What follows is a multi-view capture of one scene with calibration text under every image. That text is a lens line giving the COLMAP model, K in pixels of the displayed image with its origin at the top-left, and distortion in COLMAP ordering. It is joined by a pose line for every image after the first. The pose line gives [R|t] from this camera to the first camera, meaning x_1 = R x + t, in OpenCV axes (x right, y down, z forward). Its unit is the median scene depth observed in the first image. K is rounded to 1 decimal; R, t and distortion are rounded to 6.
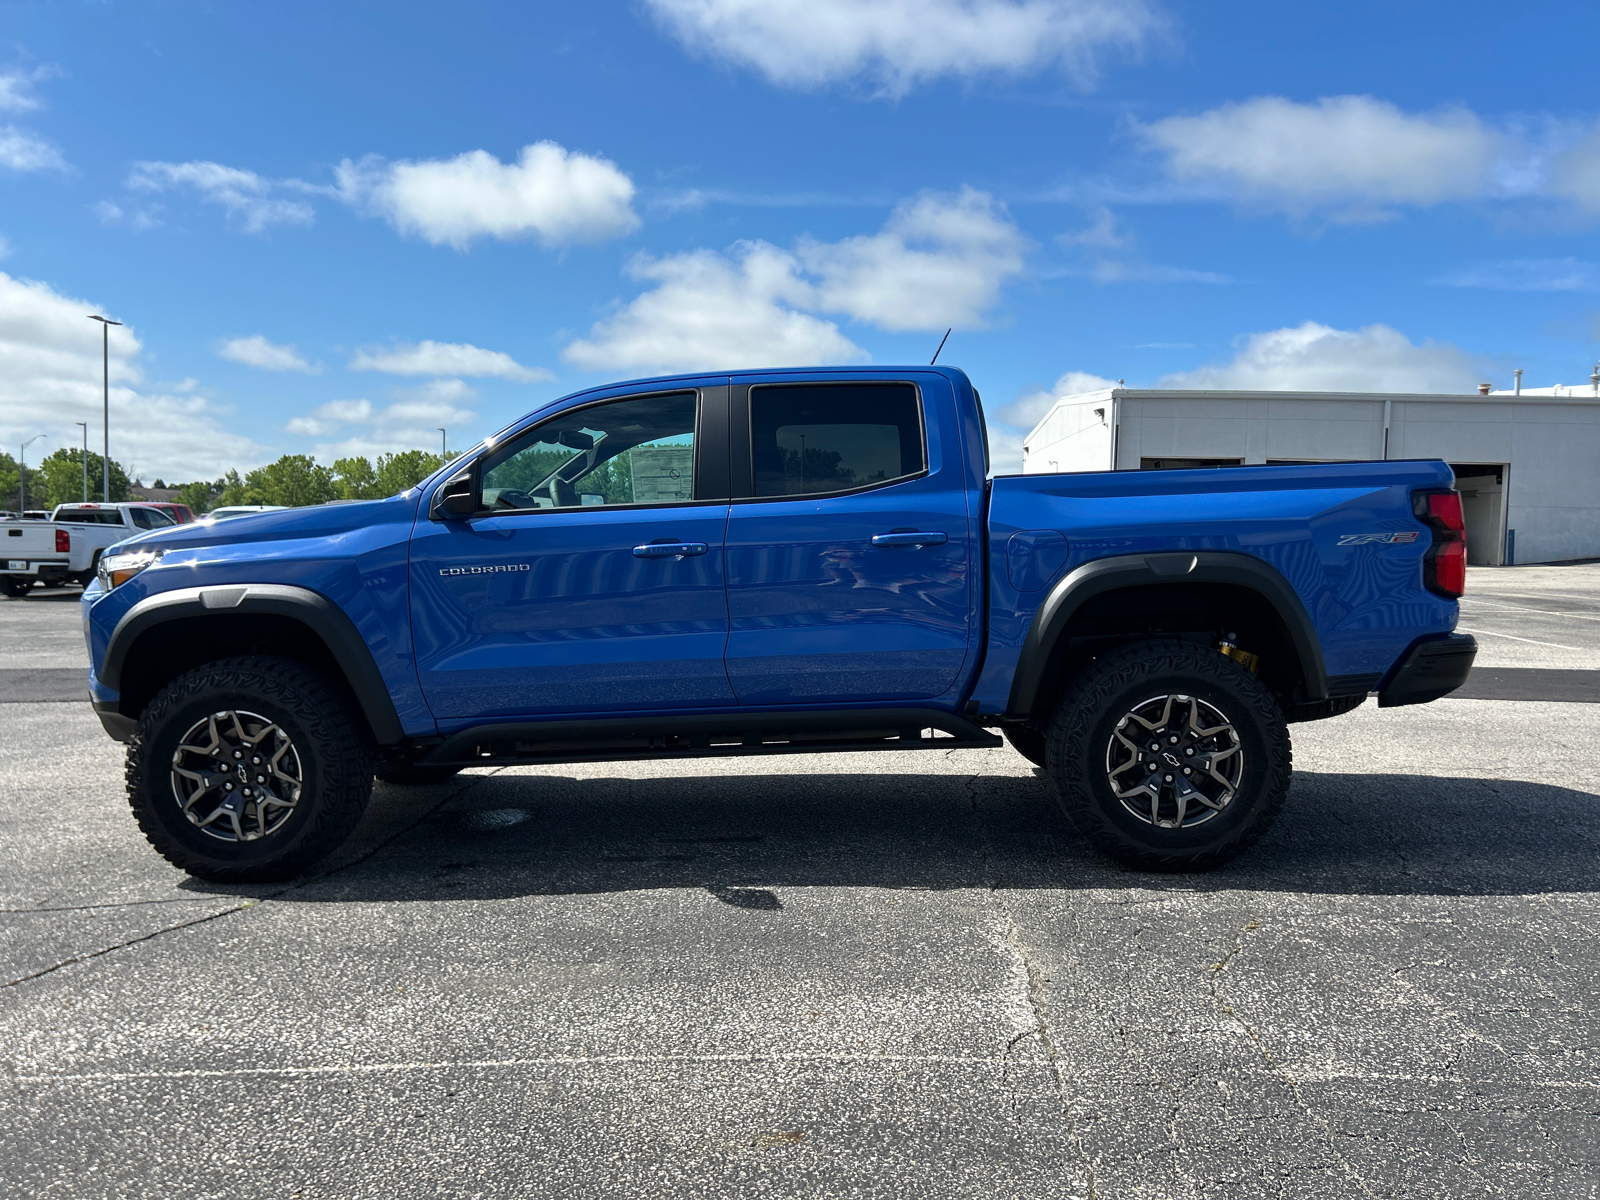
lens RADIAL K [[1207.2, 0, 805.9], [0, 1207.2, 596.0], [0, 0, 1]] dist [0.042417, -0.047831]
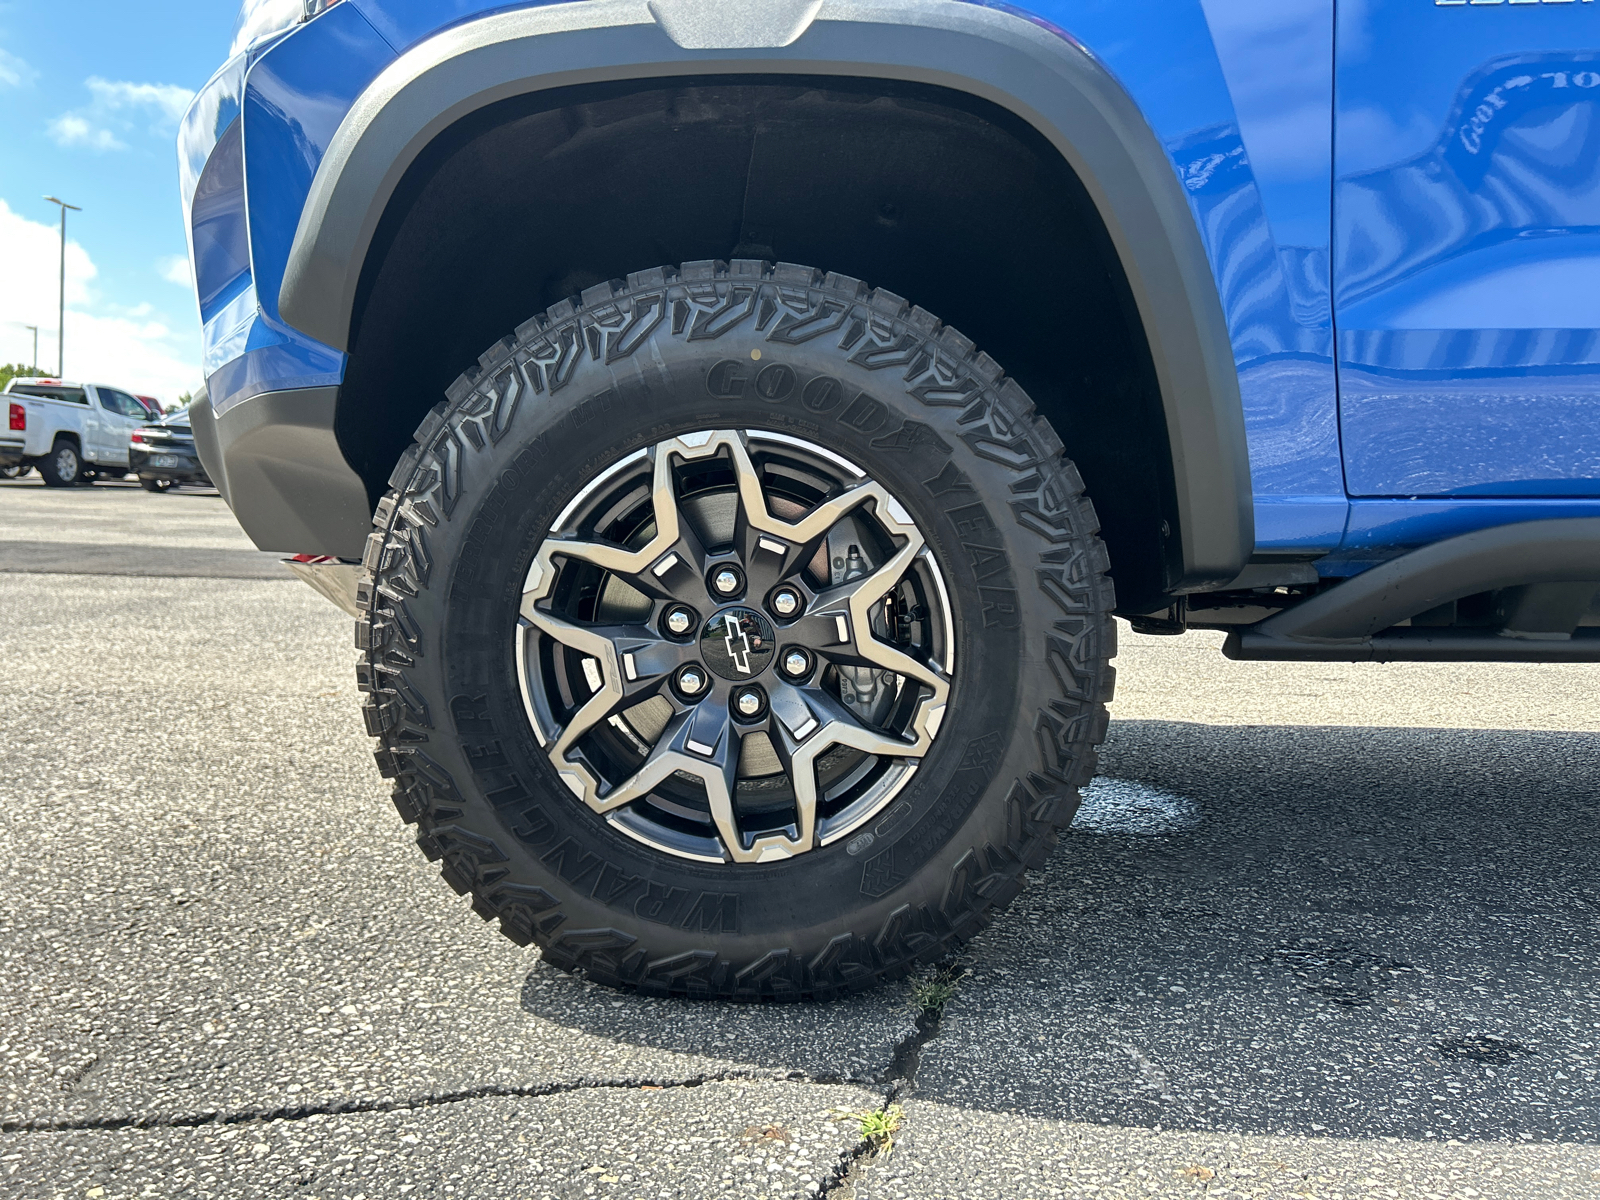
lens RADIAL K [[1207.2, 0, 789.8], [0, 1207.2, 599.3], [0, 0, 1]] dist [0.042417, -0.047831]
pose [[0.998723, 0.043632, 0.025477, -0.461056], [-0.044565, 0.998311, 0.037278, 0.123625], [-0.023807, -0.038365, 0.998980, 0.700104]]
